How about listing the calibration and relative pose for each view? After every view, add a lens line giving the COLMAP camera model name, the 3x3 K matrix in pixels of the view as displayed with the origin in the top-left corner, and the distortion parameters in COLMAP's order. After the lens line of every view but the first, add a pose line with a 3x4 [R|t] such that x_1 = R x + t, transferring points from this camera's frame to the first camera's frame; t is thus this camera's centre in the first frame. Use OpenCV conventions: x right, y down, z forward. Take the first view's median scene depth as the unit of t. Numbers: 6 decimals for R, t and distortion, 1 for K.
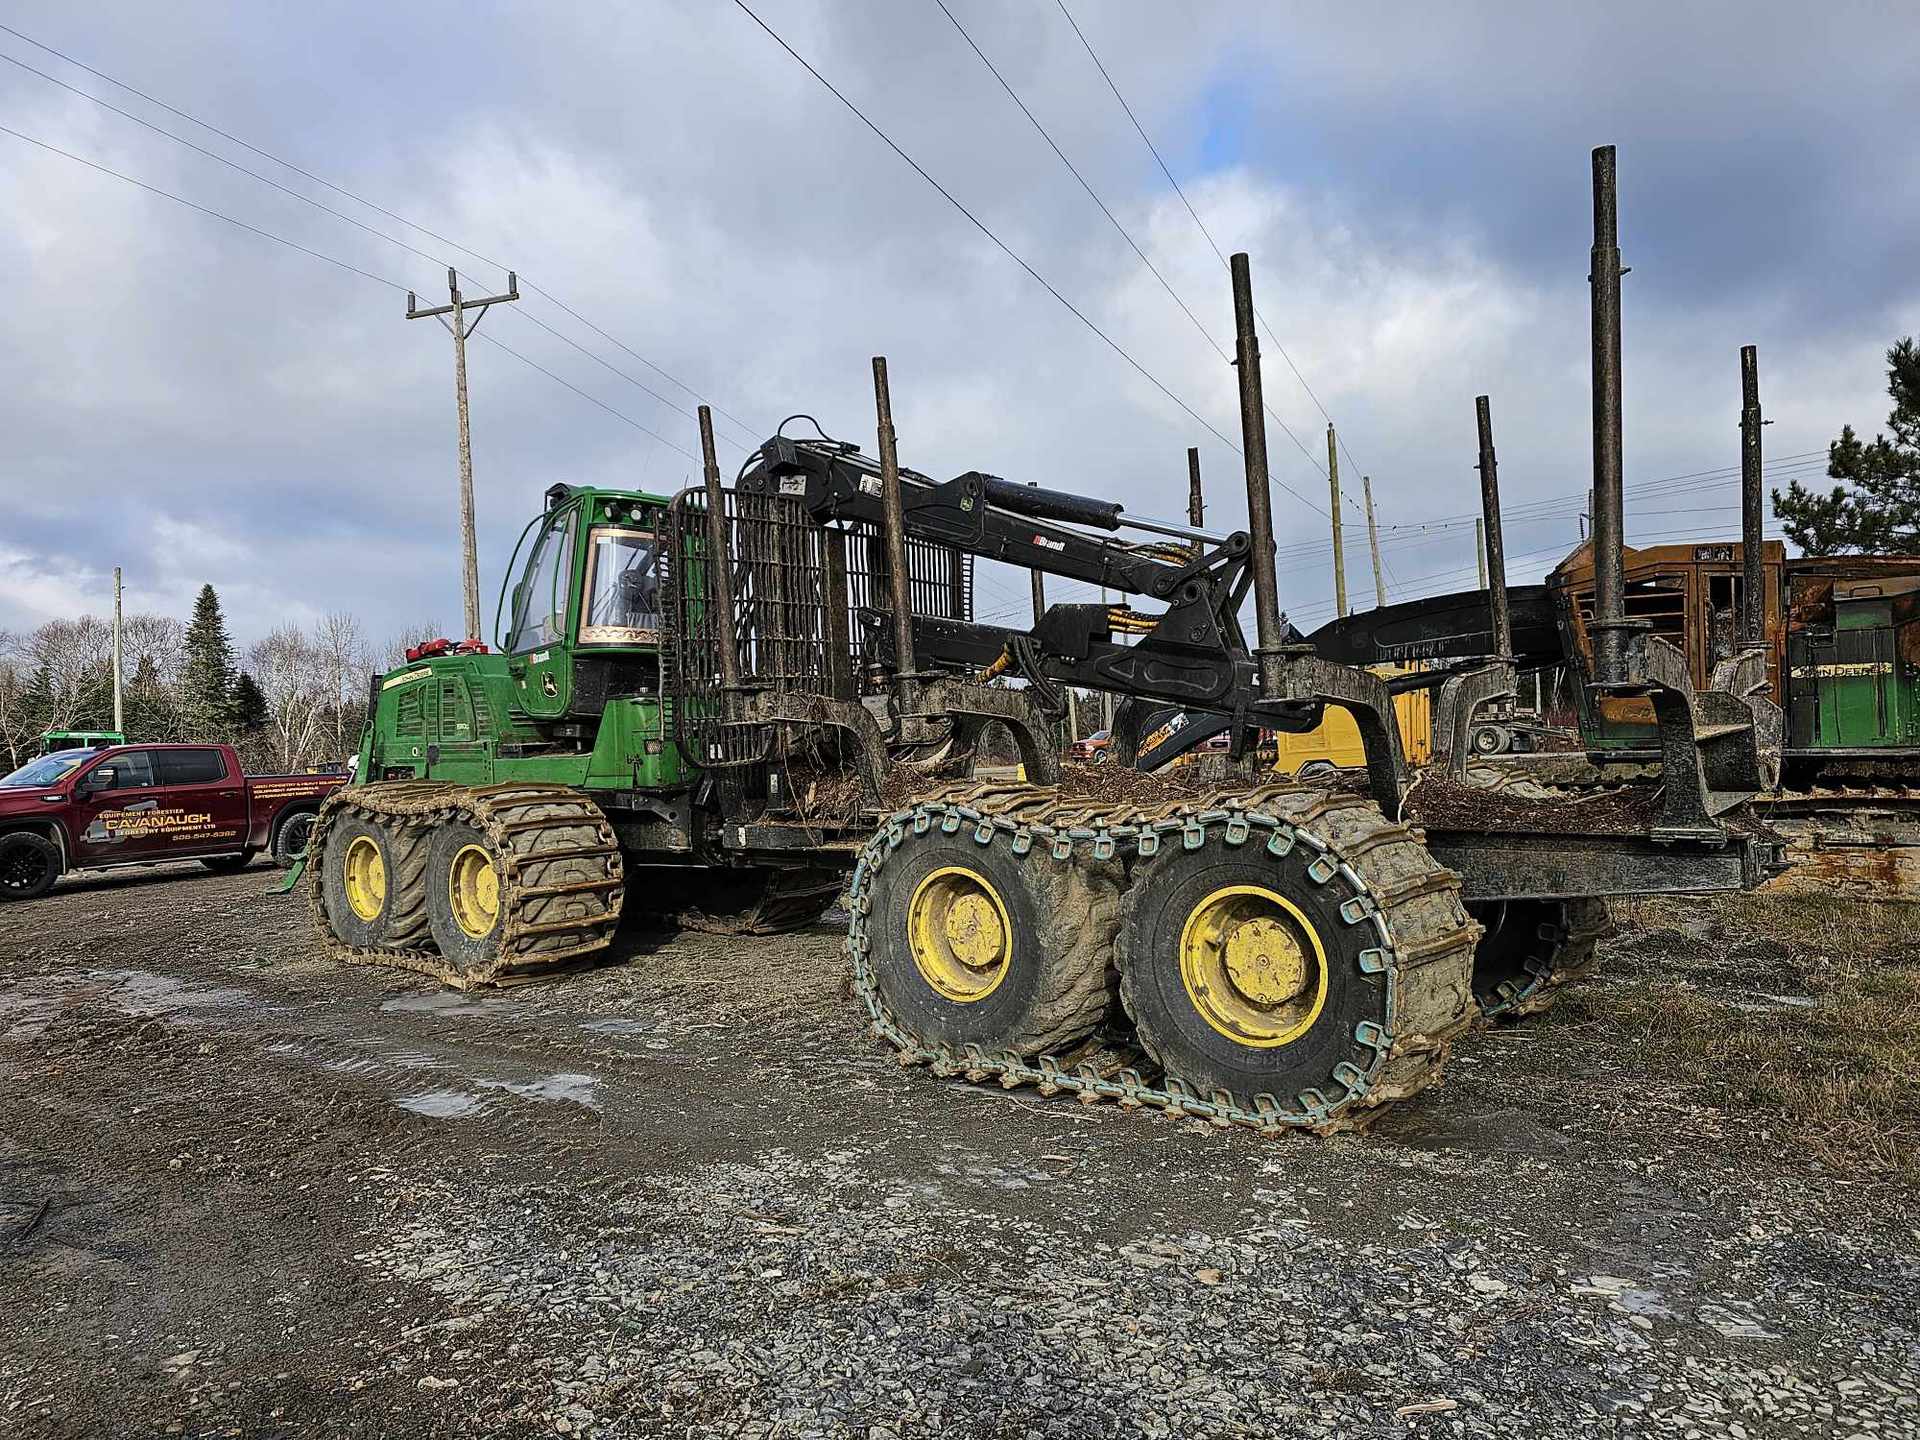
lens RADIAL K [[1258.8, 0, 960.0], [0, 1258.8, 720.0], [0, 0, 1]] dist [0.050560, -0.051752]
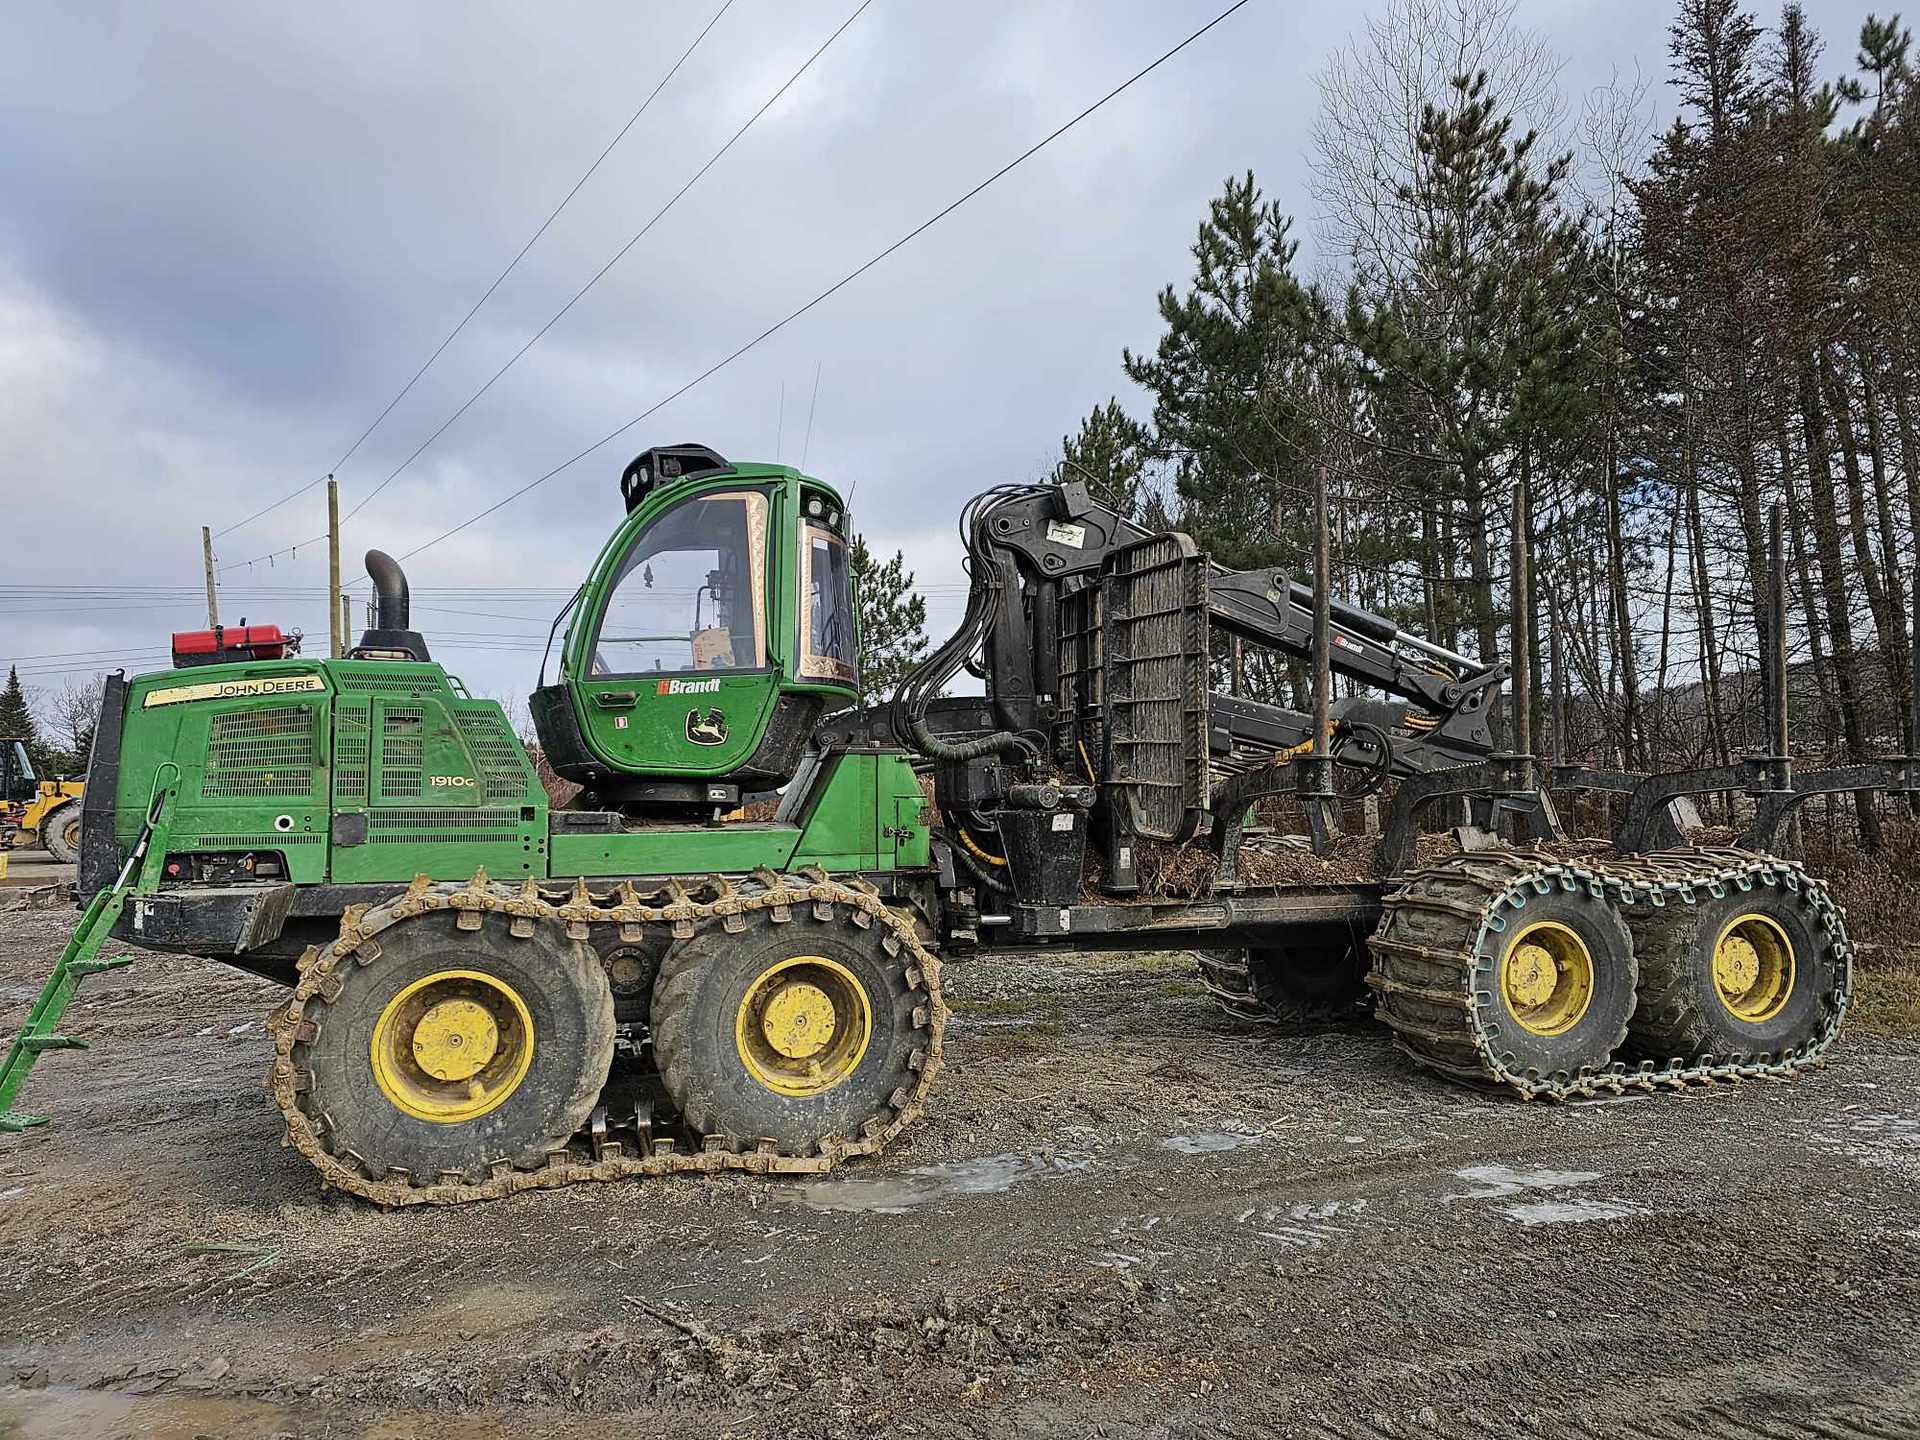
lens RADIAL K [[1258.8, 0, 960.0], [0, 1258.8, 720.0], [0, 0, 1]] dist [0.050560, -0.051752]
pose [[0.552493, 0.062356, 0.831182, -0.826205], [-0.022487, 0.997950, -0.059920, 0.006921], [-0.833214, 0.014414, 0.552762, 0.501523]]
